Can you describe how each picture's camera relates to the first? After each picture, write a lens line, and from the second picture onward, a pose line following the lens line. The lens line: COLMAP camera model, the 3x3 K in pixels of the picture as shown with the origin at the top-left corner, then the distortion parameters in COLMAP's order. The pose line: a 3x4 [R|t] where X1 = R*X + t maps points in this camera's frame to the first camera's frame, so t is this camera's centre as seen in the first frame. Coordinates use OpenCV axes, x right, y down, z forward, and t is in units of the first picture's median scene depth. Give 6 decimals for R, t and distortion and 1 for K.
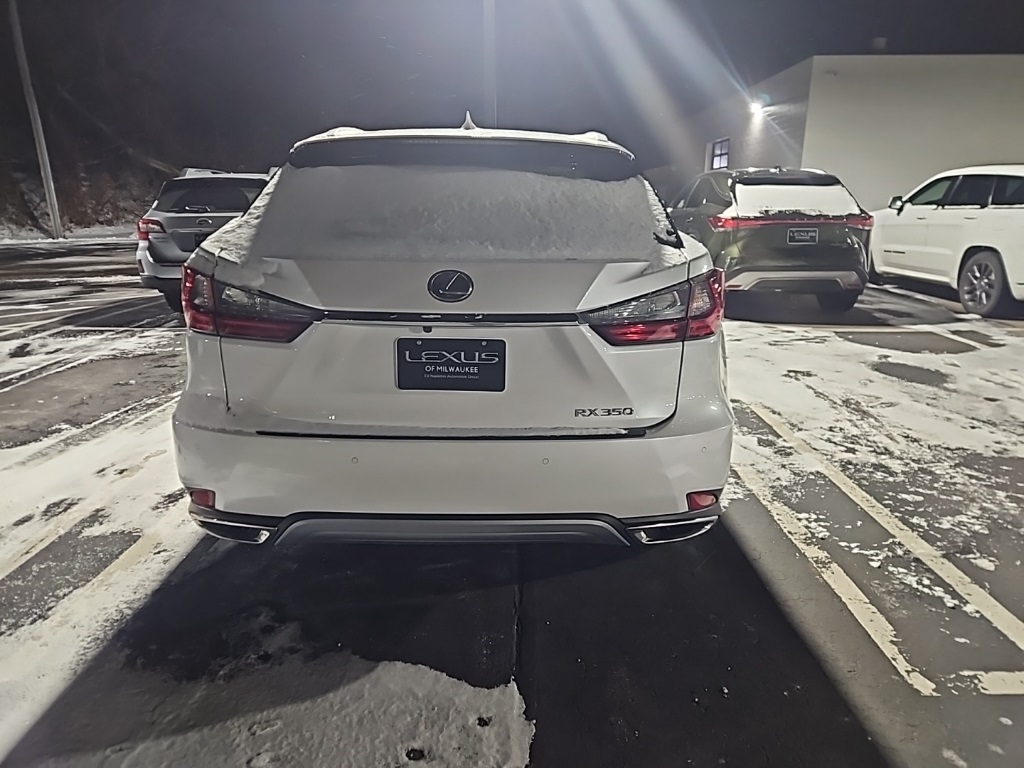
lens RADIAL K [[682.6, 0, 516.1], [0, 682.6, 385.7], [0, 0, 1]] dist [0.073731, -0.056051]
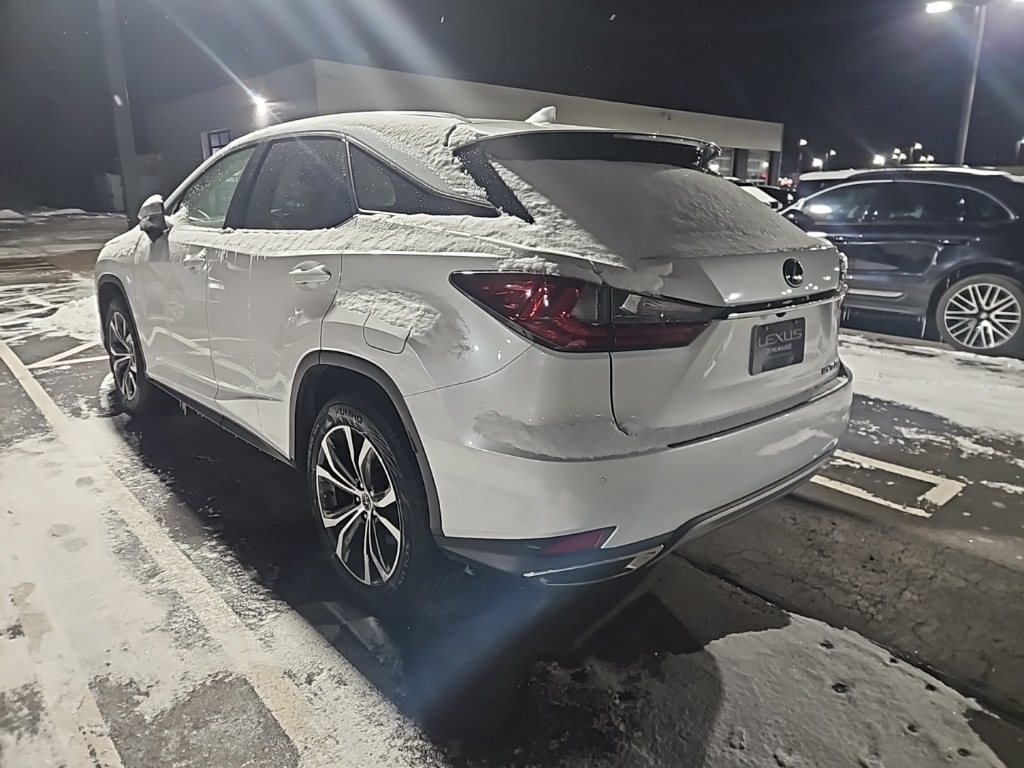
lens RADIAL K [[682.6, 0, 513.4], [0, 682.6, 380.8], [0, 0, 1]] dist [0.073731, -0.056051]
pose [[0.746557, -0.168368, 0.643666, -1.133655], [0.168138, 0.983791, 0.062321, -0.114012], [-0.643726, 0.061699, 0.762765, 0.428139]]
